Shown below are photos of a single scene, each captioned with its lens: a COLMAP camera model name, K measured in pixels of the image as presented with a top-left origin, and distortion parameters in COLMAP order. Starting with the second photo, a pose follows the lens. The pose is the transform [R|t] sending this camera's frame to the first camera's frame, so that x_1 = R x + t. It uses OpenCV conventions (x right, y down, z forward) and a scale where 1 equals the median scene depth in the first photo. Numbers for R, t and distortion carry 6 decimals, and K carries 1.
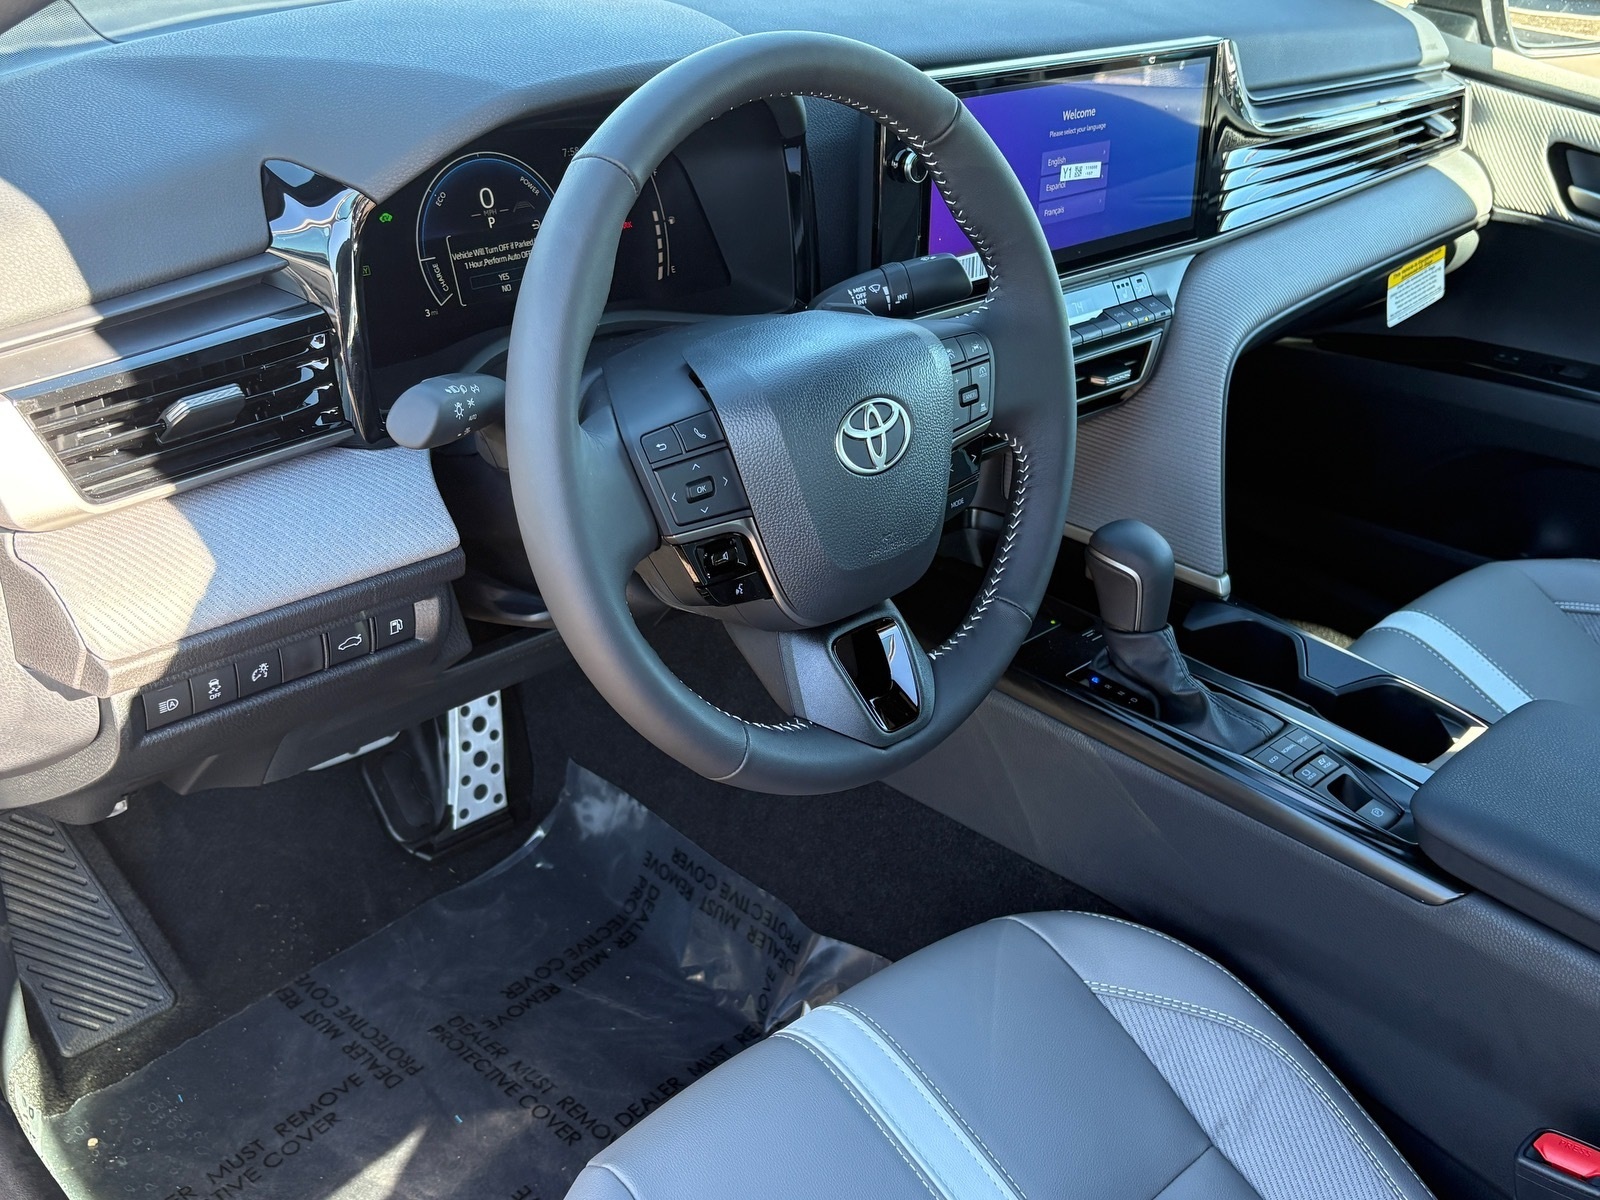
lens RADIAL K [[1704.4, 0, 800.0], [0, 1704.4, 600.0], [0, 0, 1]] dist [0.013717, 0.005621]
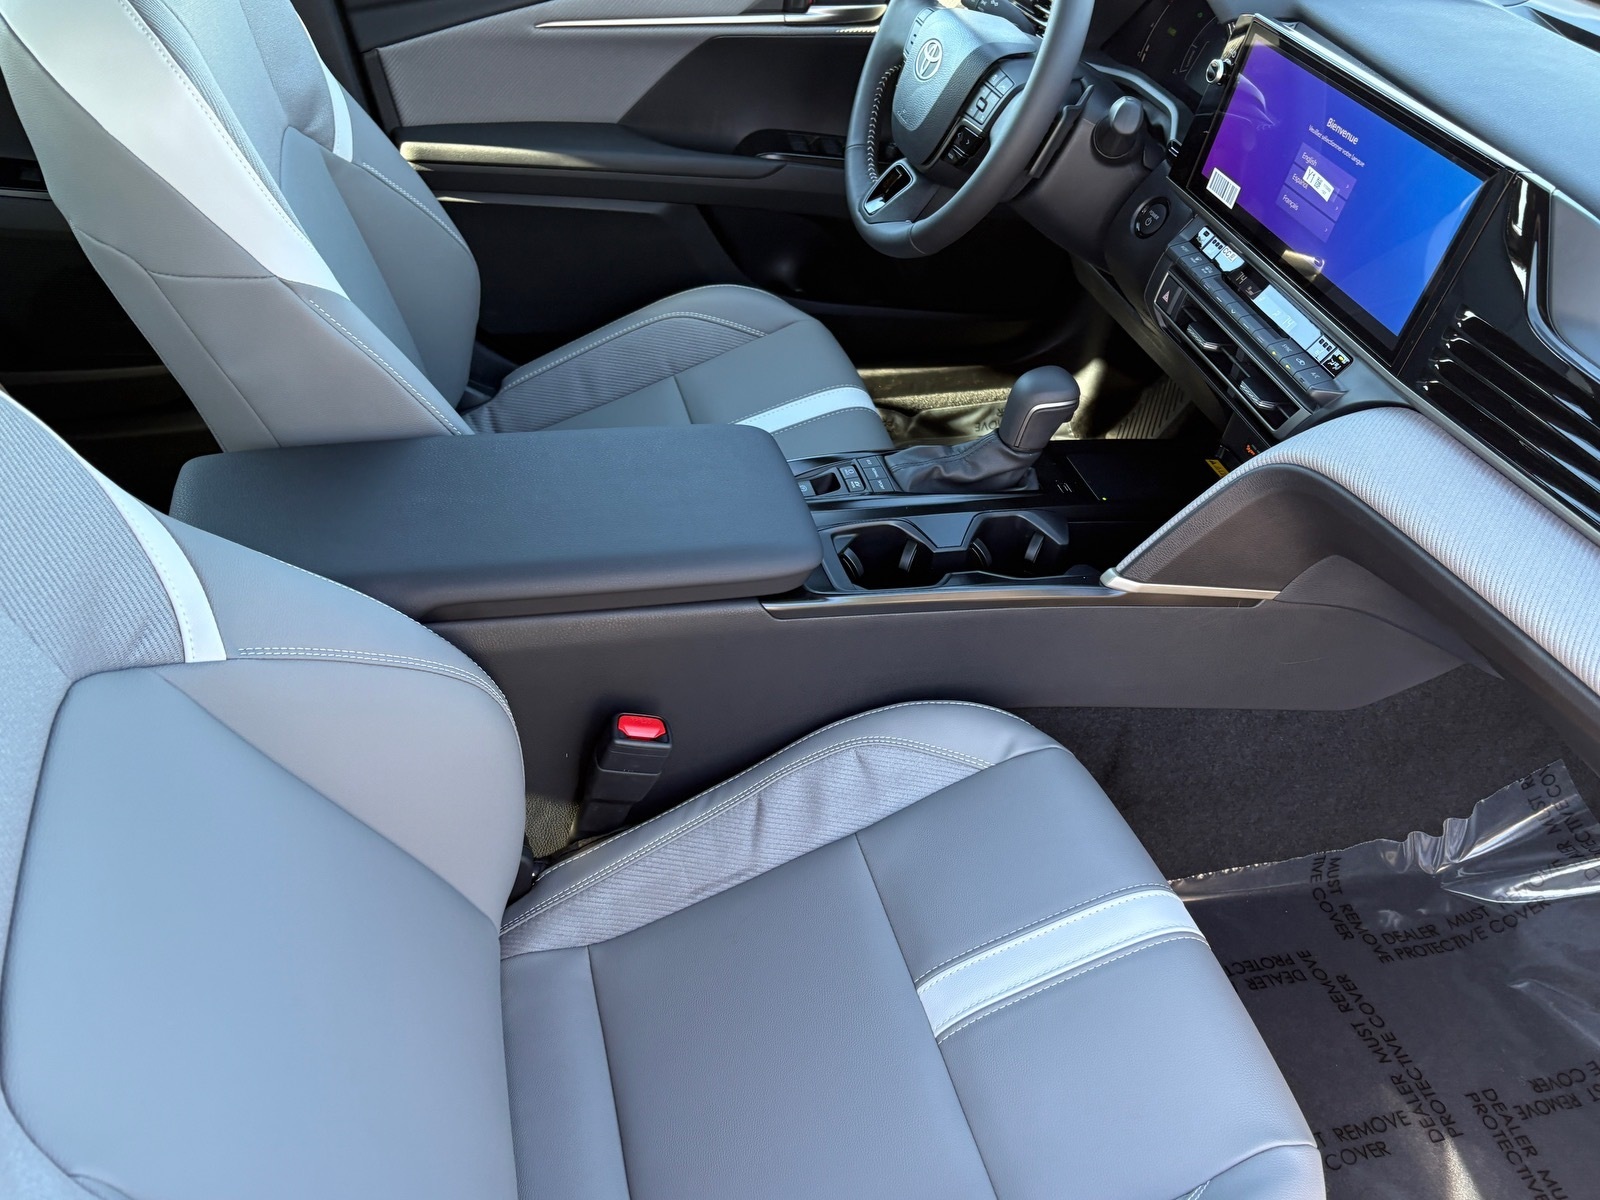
lens RADIAL K [[1276.5, 0, 800.0], [0, 1276.5, 600.0], [0, 0, 1]] dist [0.054098, -0.057391]
pose [[-0.492312, 0.434148, -0.754417, 0.972205], [-0.549752, 0.516883, 0.656205, -0.430173], [0.674835, 0.737800, -0.015794, 0.894526]]
